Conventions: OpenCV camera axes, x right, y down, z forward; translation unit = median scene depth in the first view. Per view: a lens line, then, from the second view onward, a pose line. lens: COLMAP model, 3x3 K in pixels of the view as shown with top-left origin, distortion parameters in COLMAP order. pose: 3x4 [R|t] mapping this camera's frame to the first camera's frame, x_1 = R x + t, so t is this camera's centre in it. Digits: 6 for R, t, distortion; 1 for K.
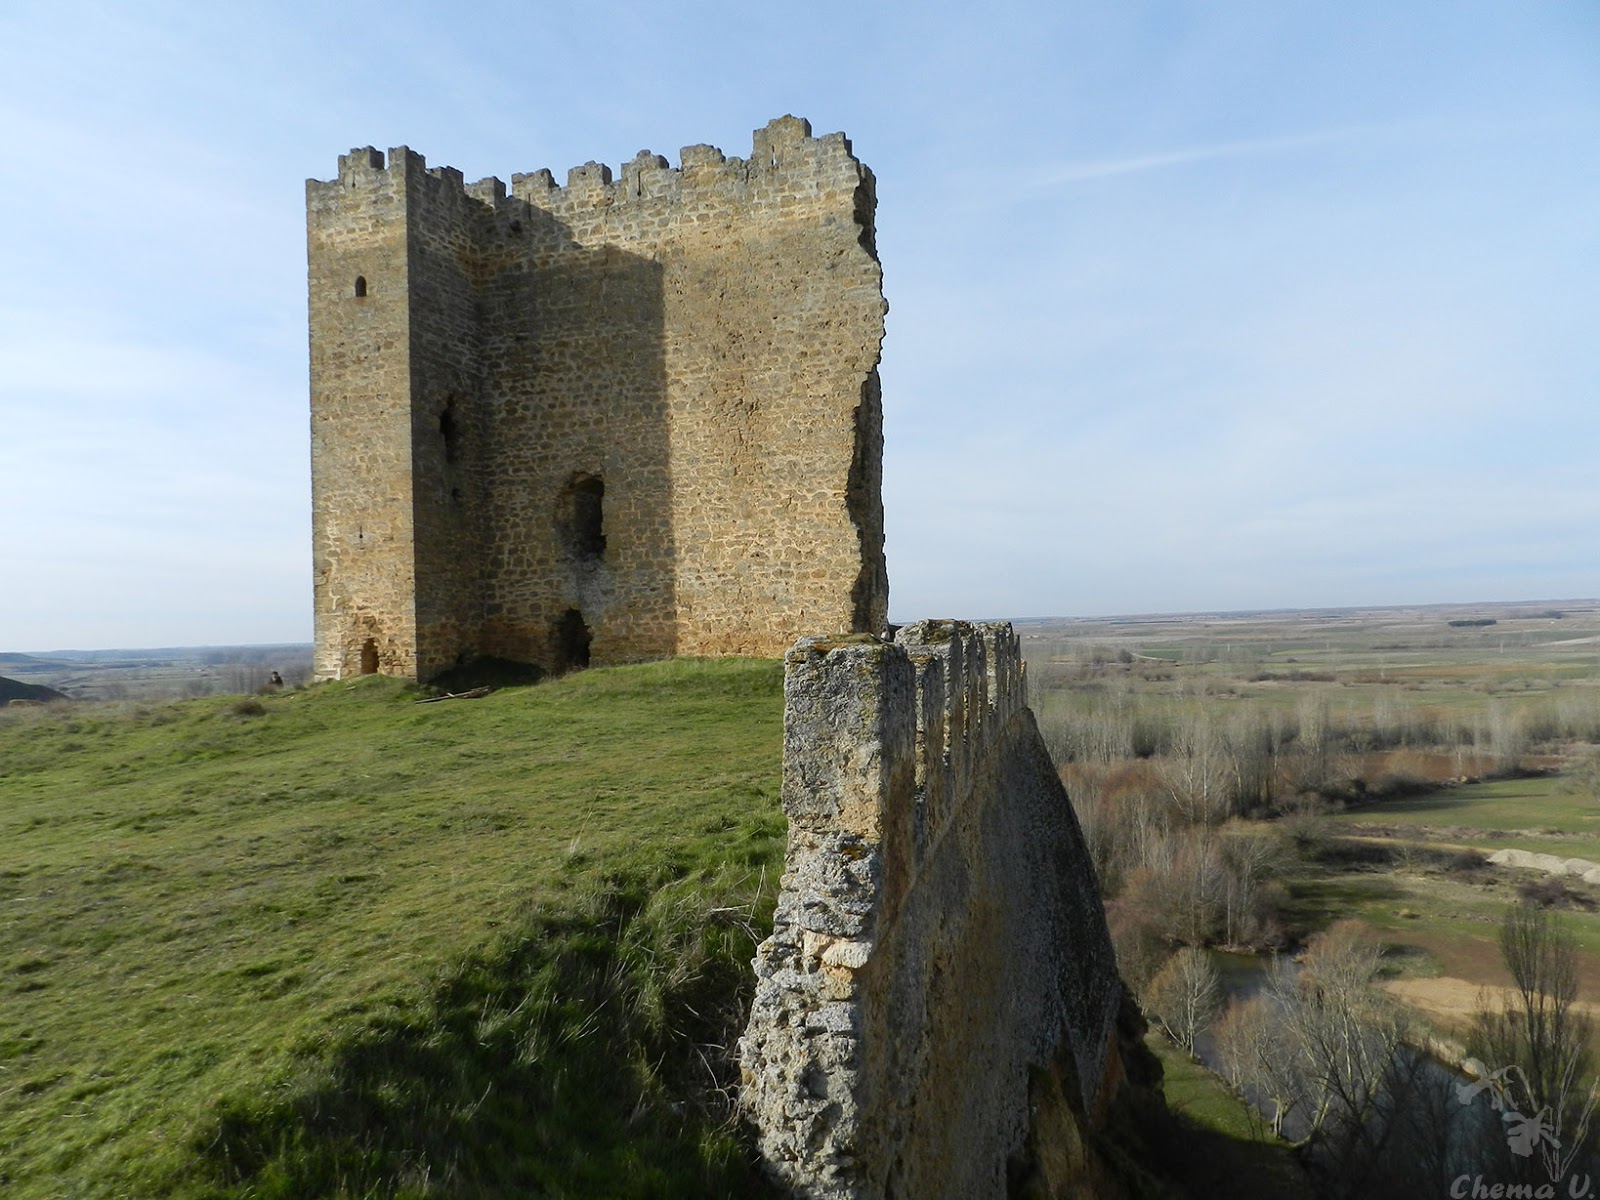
lens RADIAL K [[1130.6, 0, 800.8], [0, 1130.6, 602.0], [0, 0, 1]] dist [0.052297, 0.002364]
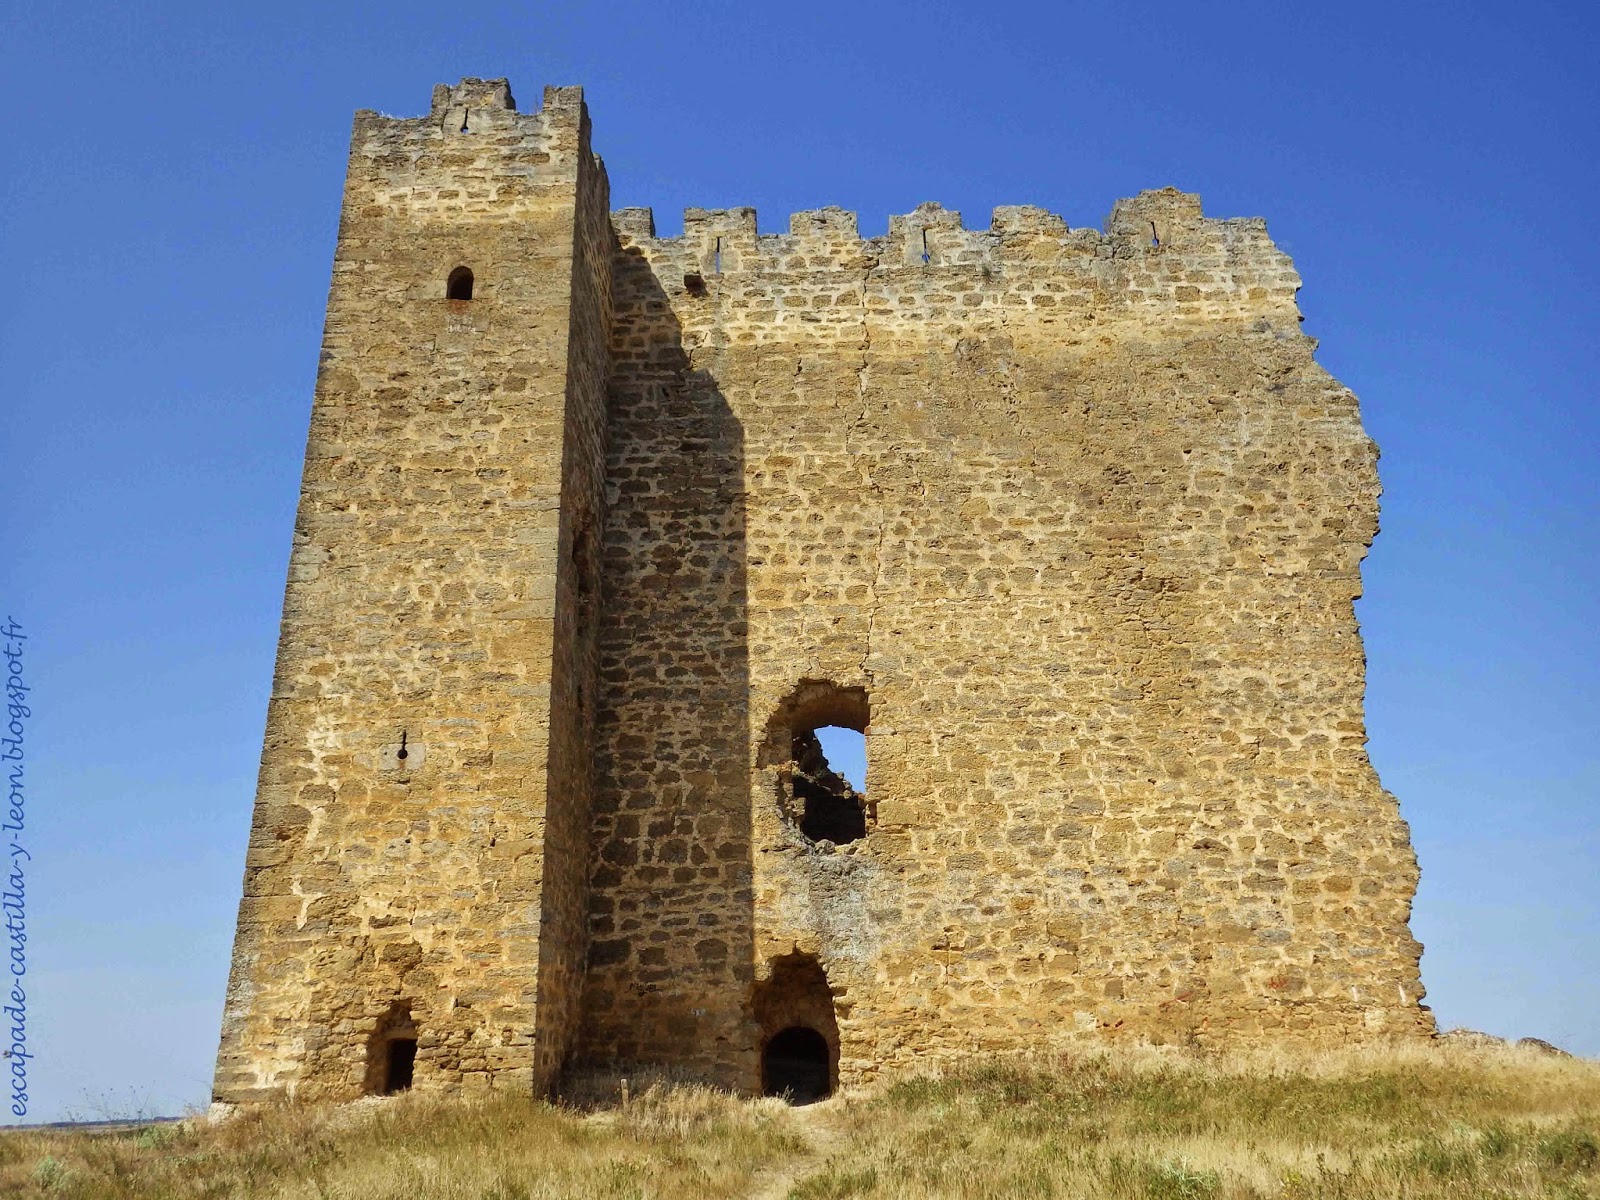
lens RADIAL K [[1212.3, 0, 799.3], [0, 1212.3, 598.2], [0, 0, 1]] dist [0.015632, 0.009017]
pose [[0.935978, 0.130793, 0.326861, -0.403387], [-0.000992, 0.929405, -0.369061, 0.058477], [-0.352057, 0.345108, 0.870032, 0.520649]]
